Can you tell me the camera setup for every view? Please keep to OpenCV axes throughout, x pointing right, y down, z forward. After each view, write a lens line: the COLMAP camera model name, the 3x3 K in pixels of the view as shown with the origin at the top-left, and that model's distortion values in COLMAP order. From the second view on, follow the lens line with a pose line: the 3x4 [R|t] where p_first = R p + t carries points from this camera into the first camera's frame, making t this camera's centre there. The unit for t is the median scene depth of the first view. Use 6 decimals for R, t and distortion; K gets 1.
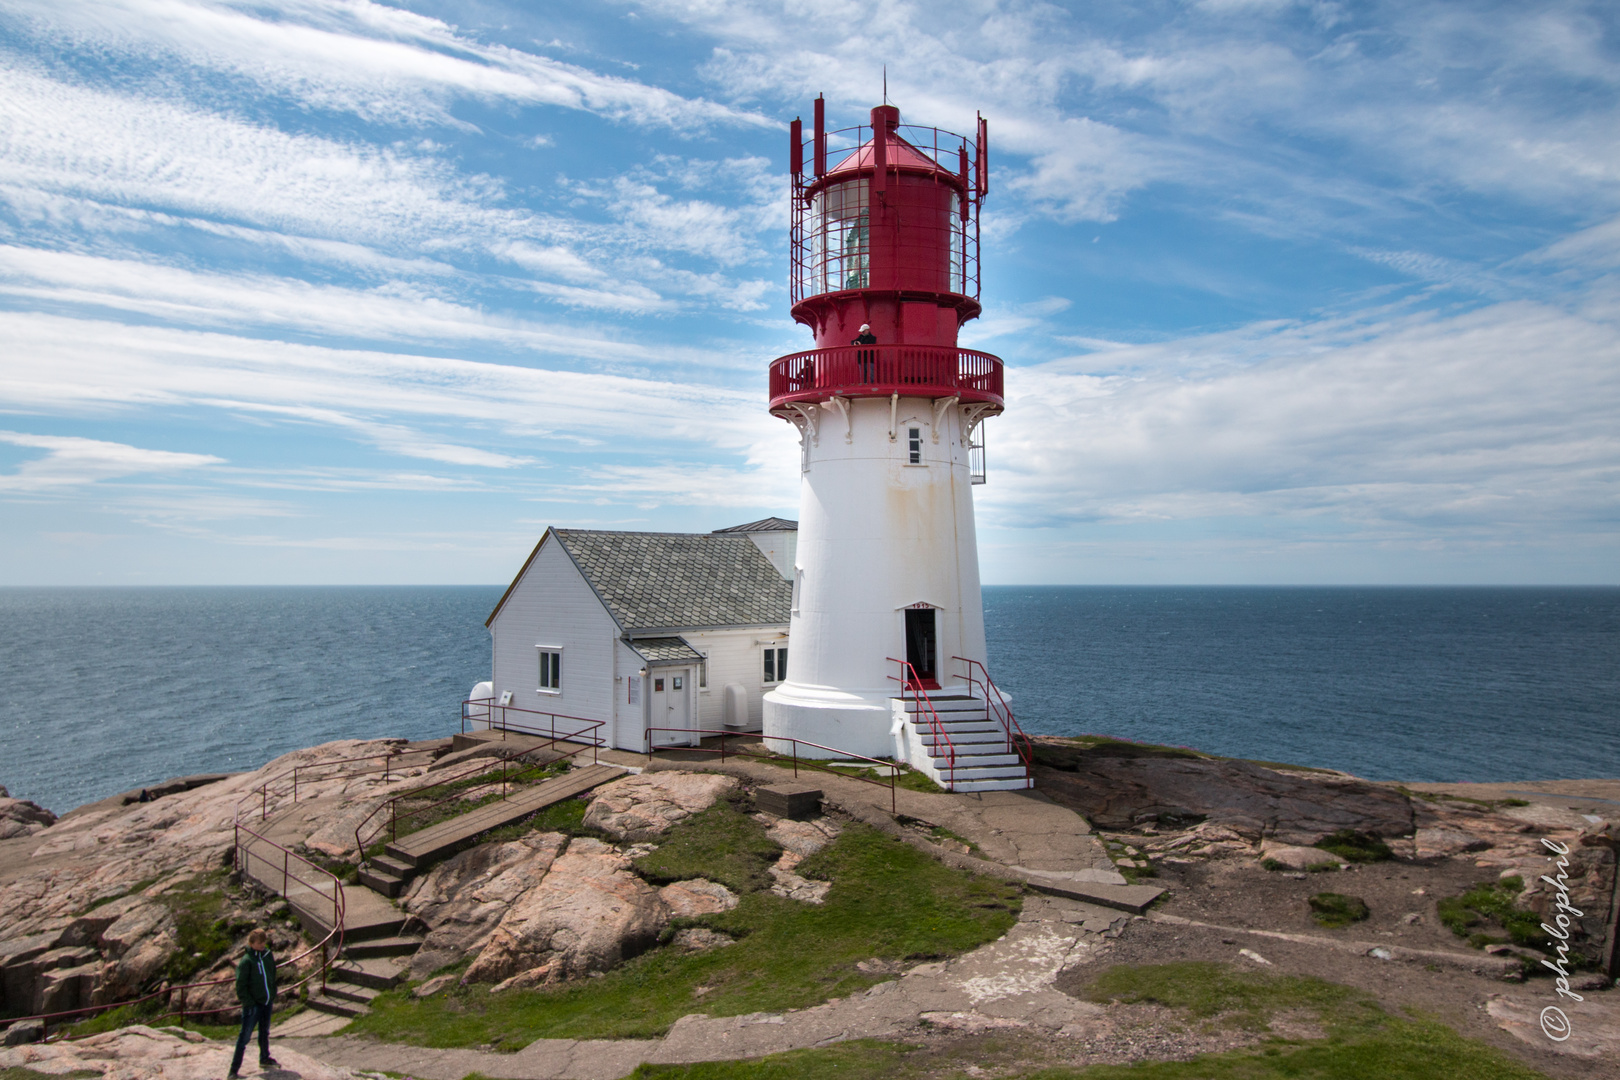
lens RADIAL K [[1181.6, 0, 810.0], [0, 1181.6, 540.0], [0, 0, 1]] dist [-0.005035, 0.001230]
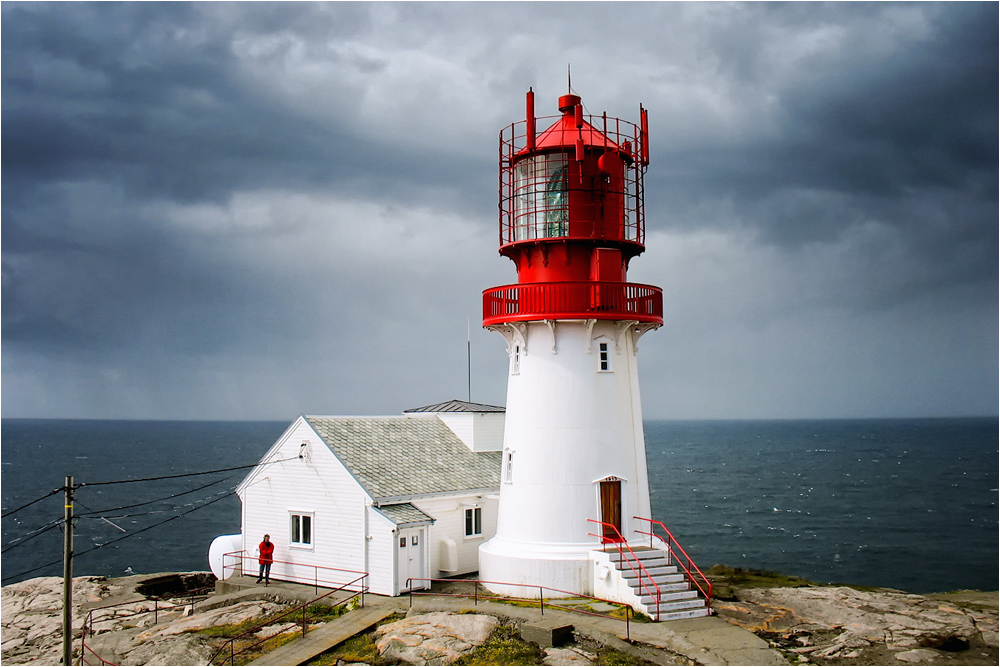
lens RADIAL K [[1047.0, 0, 500.4], [0, 1047.0, 330.6], [0, 0, 1]] dist [-0.133400, 0.018703]
pose [[0.989259, 0.006373, 0.146038, -0.227681], [0.000518, 0.998890, -0.047101, -0.062620], [-0.146176, 0.046671, 0.988157, -0.156868]]
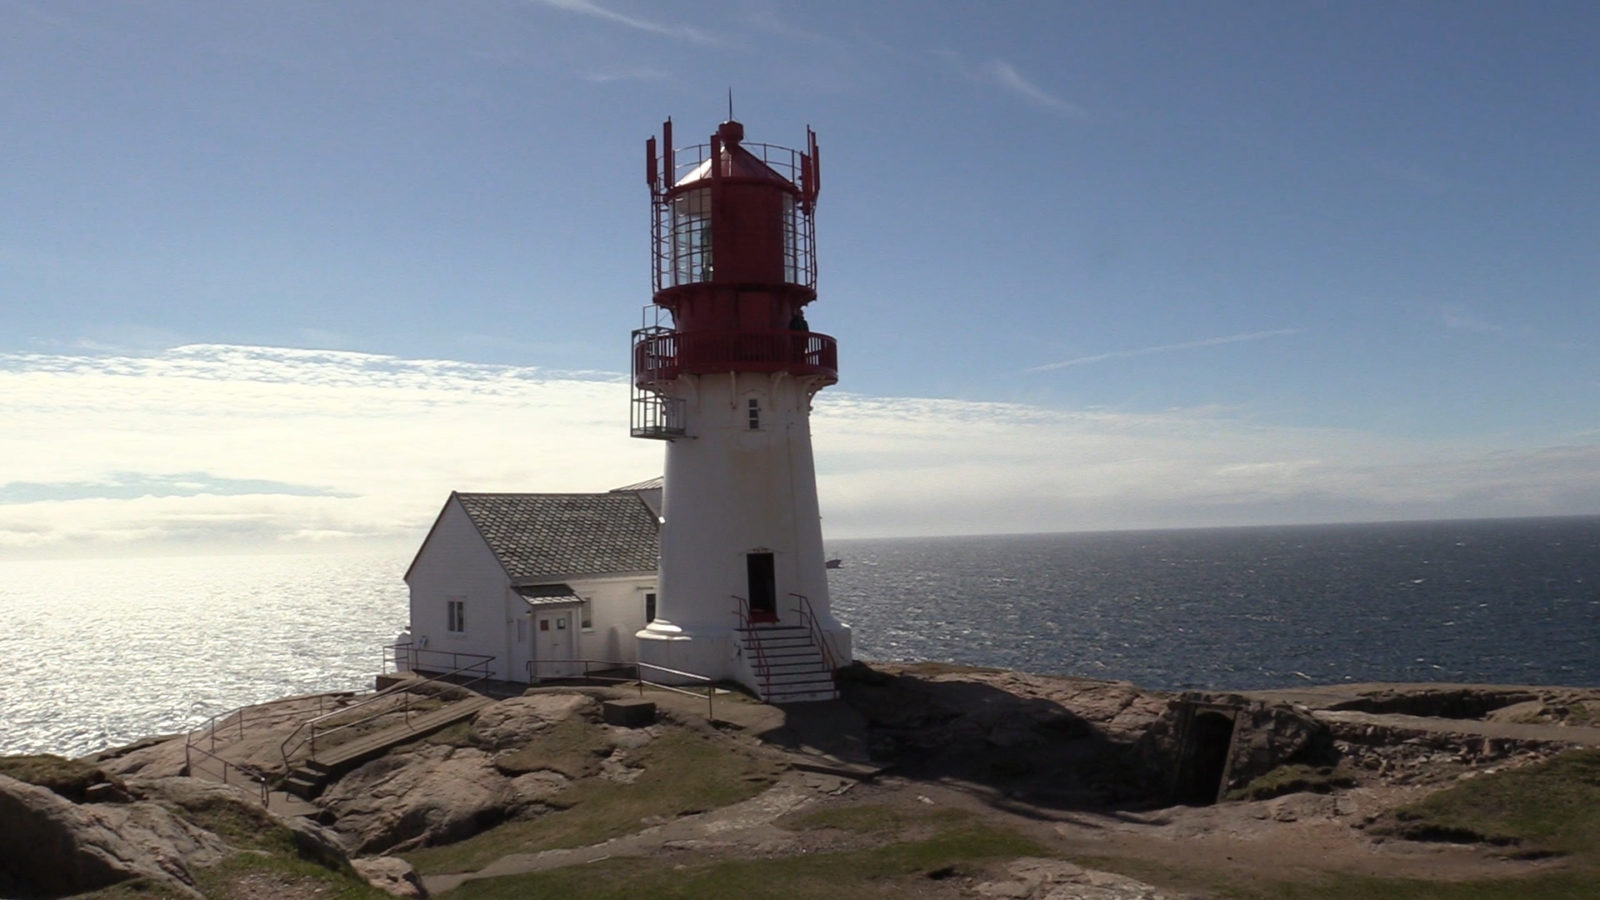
lens RADIAL K [[1240.1, 0, 800.0], [0, 1240.1, 450.0], [0, 0, 1]] dist [-0.063172, 0.004815]
pose [[0.999583, -0.028865, 0.001278, 0.153240], [0.028892, 0.999009, -0.033851, -0.001418], [-0.000299, 0.033874, 0.999426, -0.263901]]
